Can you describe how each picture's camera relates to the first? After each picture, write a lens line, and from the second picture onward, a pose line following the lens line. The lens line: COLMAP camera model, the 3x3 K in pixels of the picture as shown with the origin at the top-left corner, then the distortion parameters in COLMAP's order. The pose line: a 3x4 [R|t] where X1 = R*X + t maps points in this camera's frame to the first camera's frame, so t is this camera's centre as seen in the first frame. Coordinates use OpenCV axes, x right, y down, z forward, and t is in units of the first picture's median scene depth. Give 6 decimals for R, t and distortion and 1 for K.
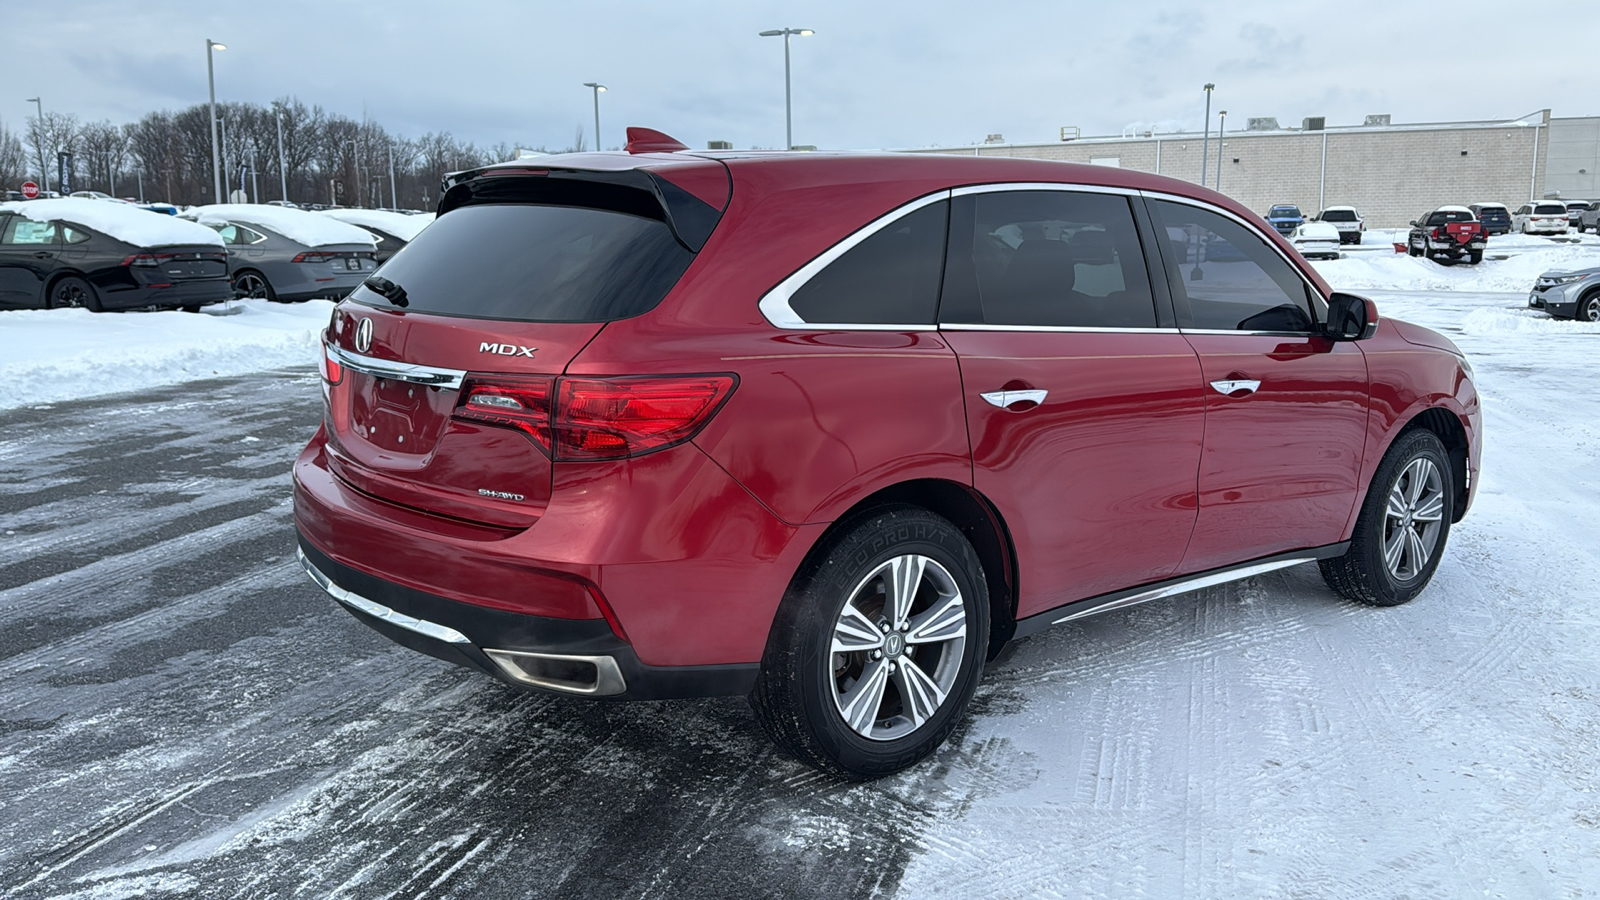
lens RADIAL K [[1282.1, 0, 840.0], [0, 1282.1, 458.5], [0, 0, 1]] dist [0.115262, -0.180284]
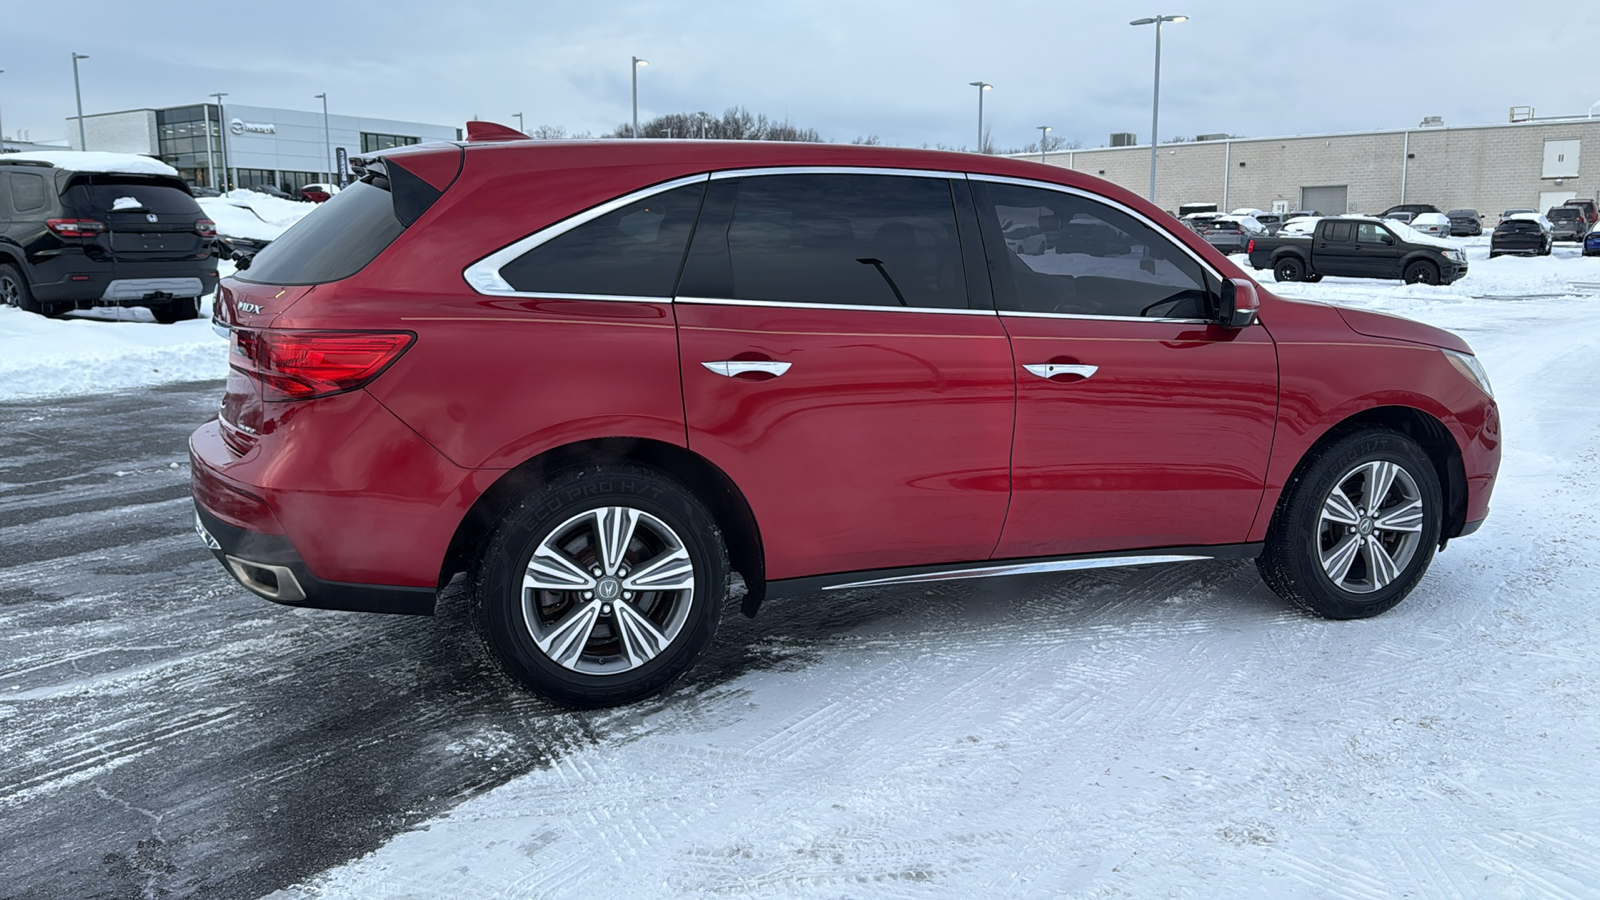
lens RADIAL K [[1282.1, 0, 835.6], [0, 1282.1, 445.0], [0, 0, 1]] dist [0.115262, -0.180284]
pose [[0.947979, 0.050426, -0.314313, 0.522508], [-0.052649, 0.998612, 0.001416, 0.010310], [0.313948, 0.015206, 0.949318, 0.016504]]
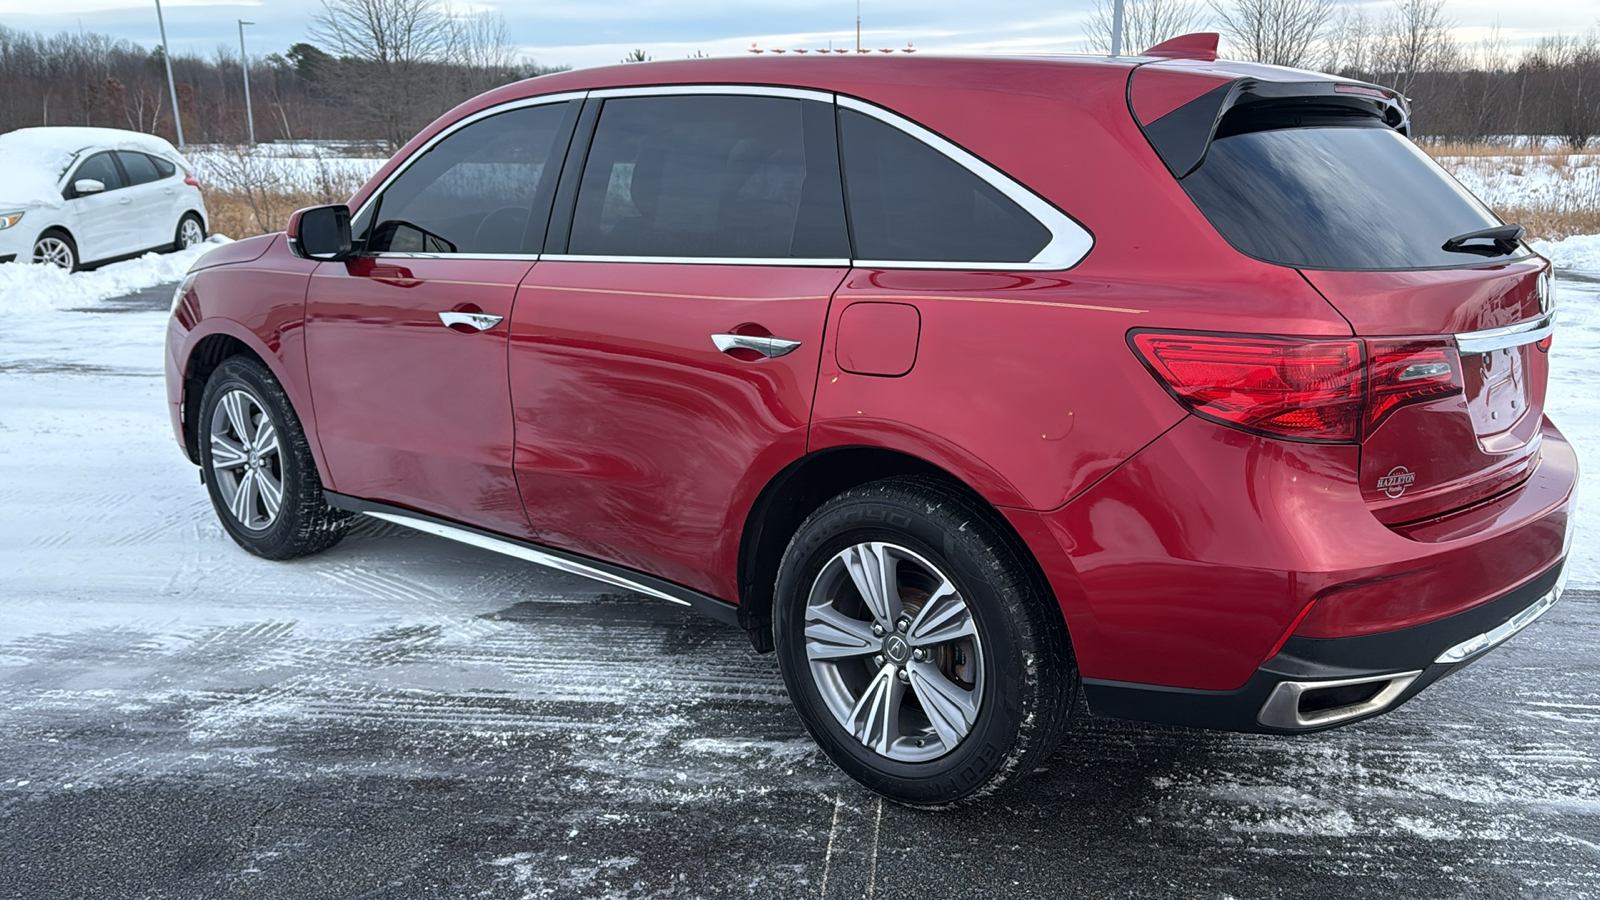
lens RADIAL K [[1284.5, 0, 837.9], [0, 1284.5, 448.3], [0, 0, 1]] dist [0.112515, -0.176189]
pose [[-0.177214, -0.238945, 0.954725, -1.001248], [0.156487, 0.950897, 0.267034, -0.265668], [-0.971652, 0.196724, -0.131120, 1.413308]]
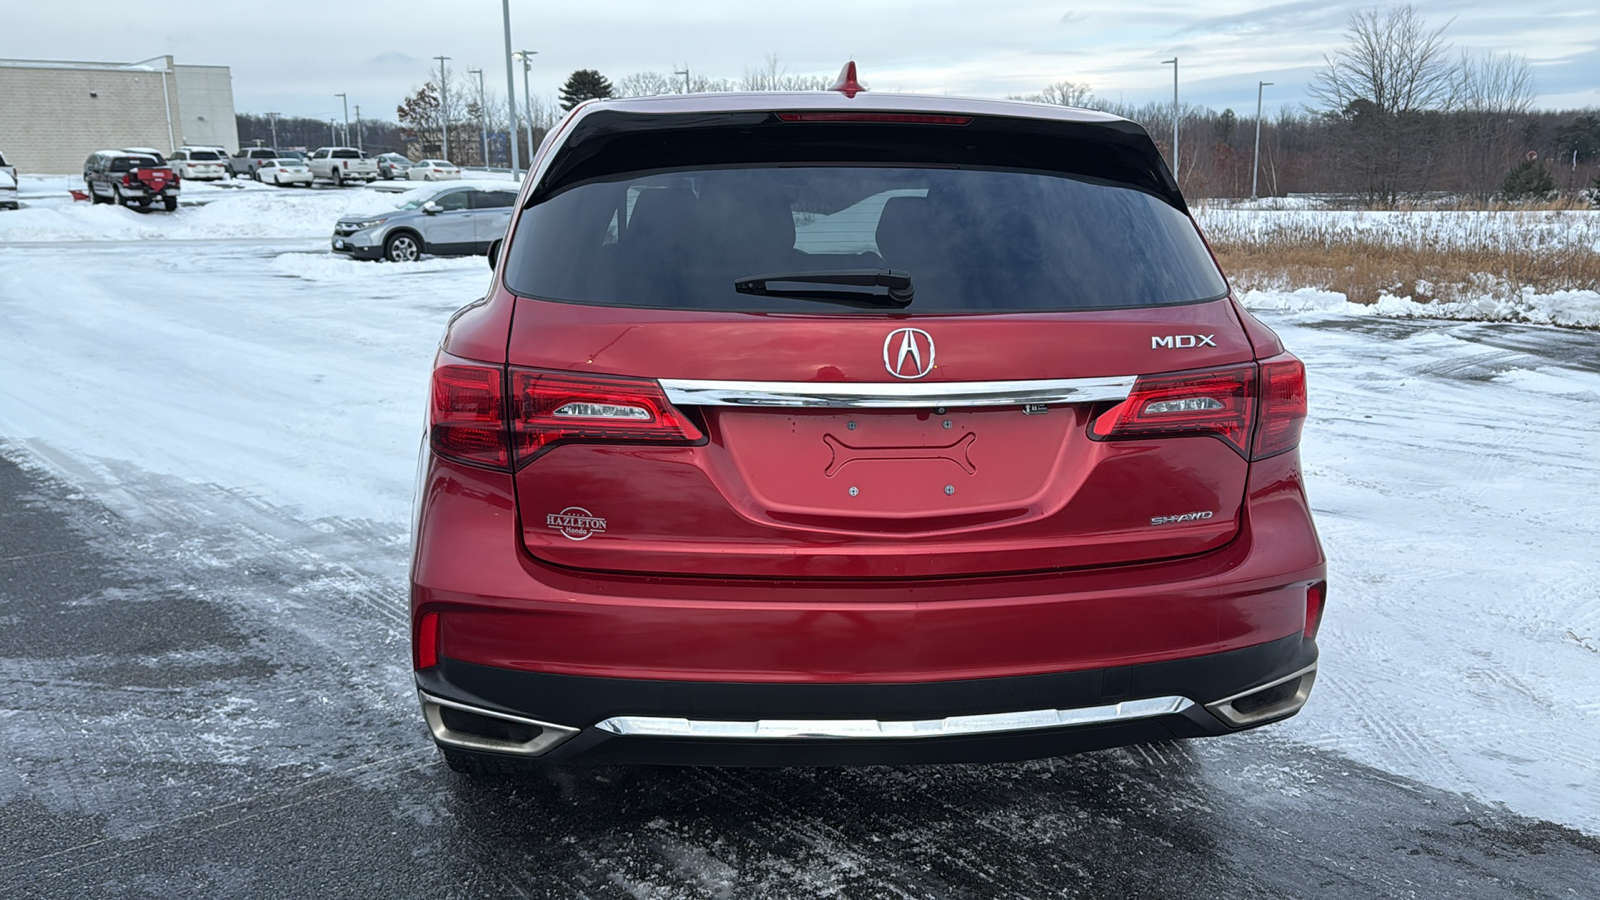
lens RADIAL K [[1284.5, 0, 828.8], [0, 1284.5, 429.5], [0, 0, 1]] dist [0.112515, -0.176189]
pose [[0.554768, -0.162082, 0.816065, -0.858956], [0.146705, 0.984529, 0.095810, -0.113885], [-0.818969, 0.066569, 0.569964, 0.581179]]
